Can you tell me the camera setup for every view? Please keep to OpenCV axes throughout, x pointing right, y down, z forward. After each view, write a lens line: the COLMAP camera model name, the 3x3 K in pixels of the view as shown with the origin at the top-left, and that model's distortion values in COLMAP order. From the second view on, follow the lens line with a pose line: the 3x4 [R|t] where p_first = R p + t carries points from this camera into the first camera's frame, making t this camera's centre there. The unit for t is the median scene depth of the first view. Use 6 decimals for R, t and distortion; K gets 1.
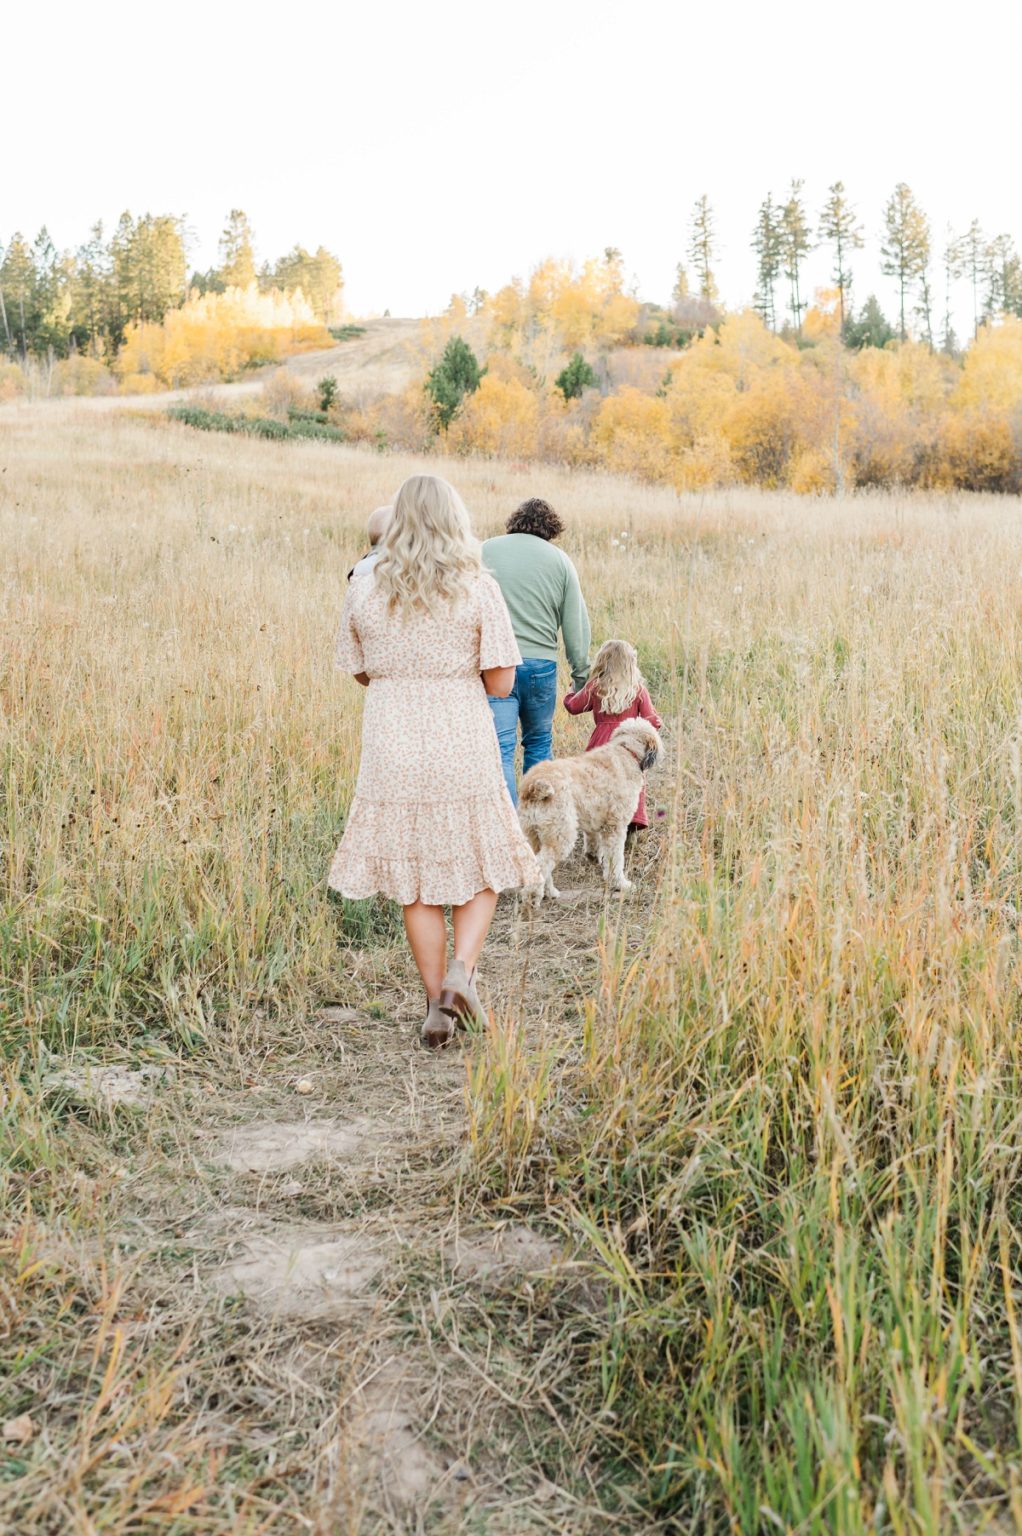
lens RADIAL K [[1538.8, 0, 511.0], [0, 1538.8, 768.0], [0, 0, 1]] dist [0.014386, 0.005177]
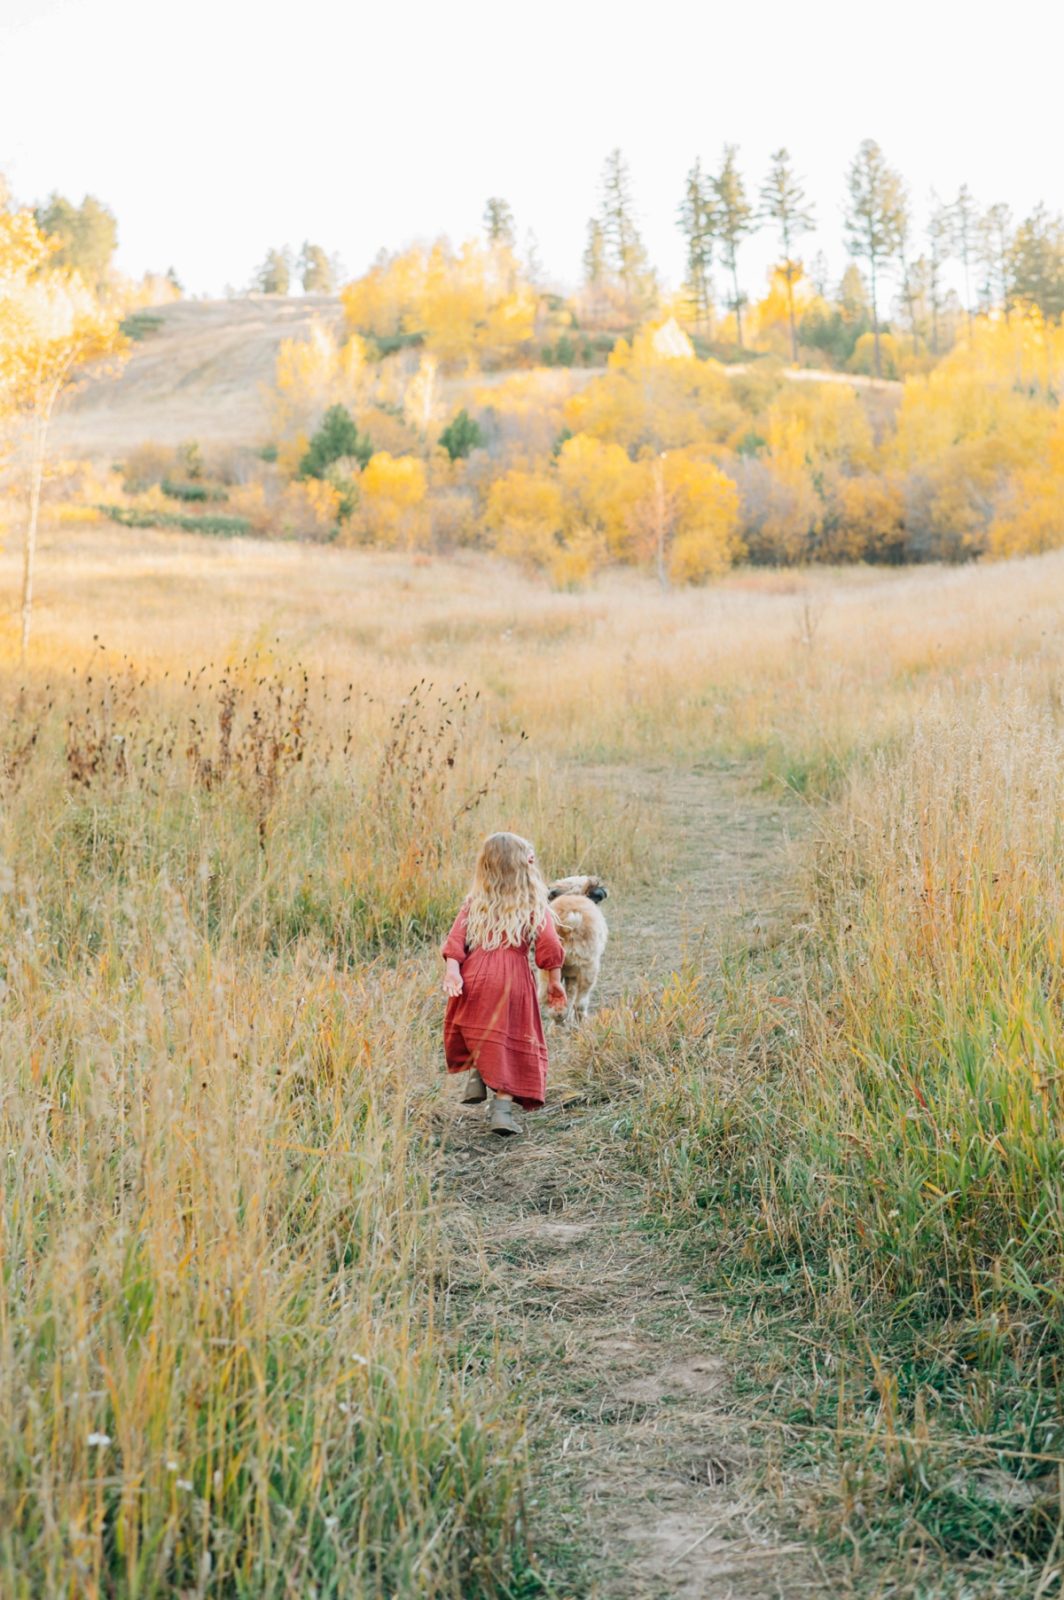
lens RADIAL K [[2668.8, 0, 532.0], [0, 2668.8, 800.0], [0, 0, 1]] dist [-0.032406, -0.086776]
pose [[0.997255, -0.023898, 0.070086, -0.017770], [0.028474, 0.997477, -0.065035, 0.035919], [-0.068355, 0.066852, 0.995419, -0.310948]]
